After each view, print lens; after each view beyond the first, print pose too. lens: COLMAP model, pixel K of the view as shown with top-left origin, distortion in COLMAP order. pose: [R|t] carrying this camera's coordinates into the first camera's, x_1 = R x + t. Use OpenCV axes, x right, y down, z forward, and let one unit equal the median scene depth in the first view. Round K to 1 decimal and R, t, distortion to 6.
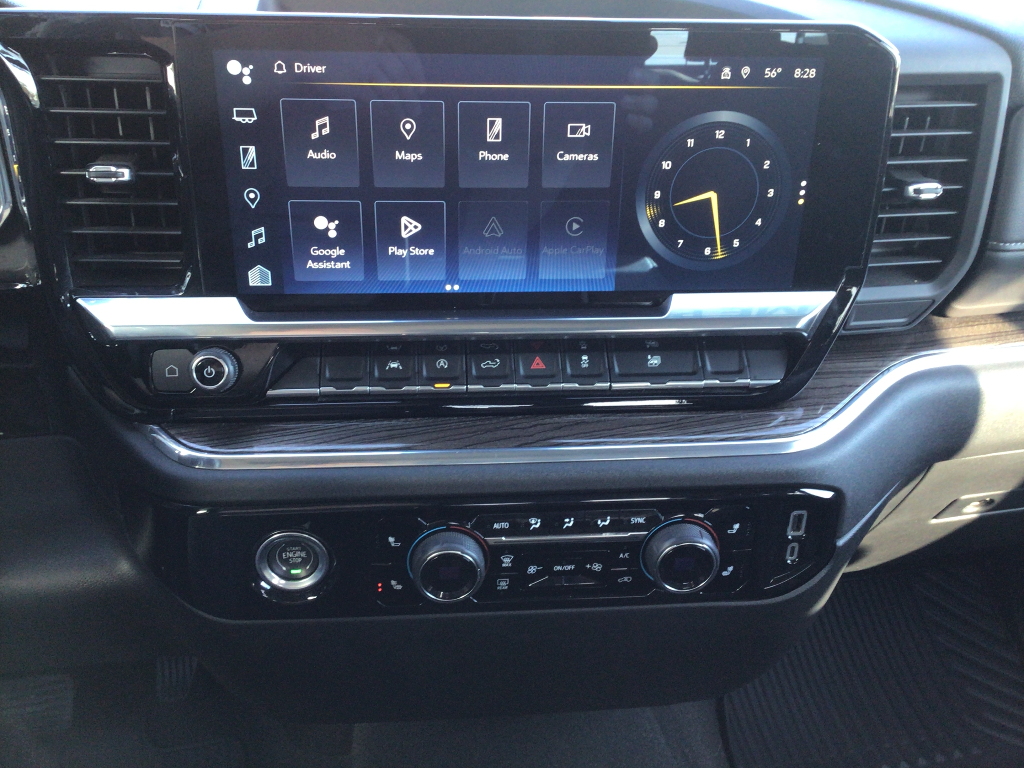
lens RADIAL K [[906.9, 0, 509.3], [0, 906.9, 377.3], [0, 0, 1]] dist [0.071350, -0.082337]
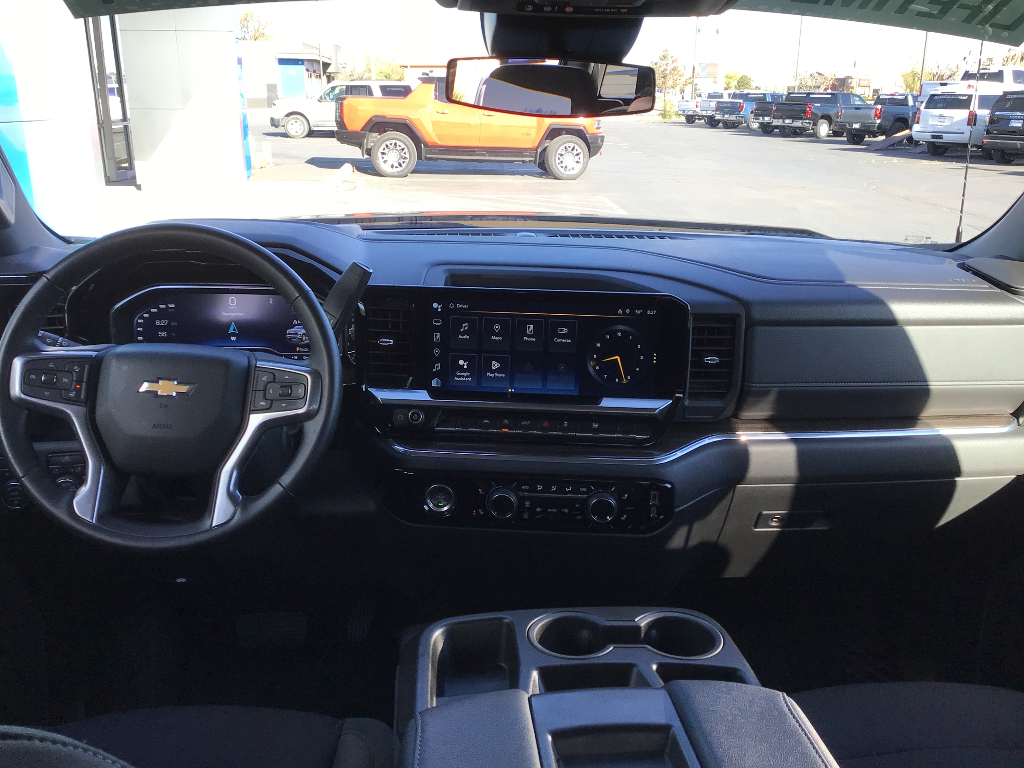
lens RADIAL K [[906.9, 0, 516.3], [0, 906.9, 384.2], [0, 0, 1]] dist [0.071350, -0.082337]
pose [[0.992184, 0.036066, -0.119457, 0.245163], [-0.059315, 0.978565, -0.197213, 0.371448], [0.109784, 0.202757, 0.973055, -1.405697]]
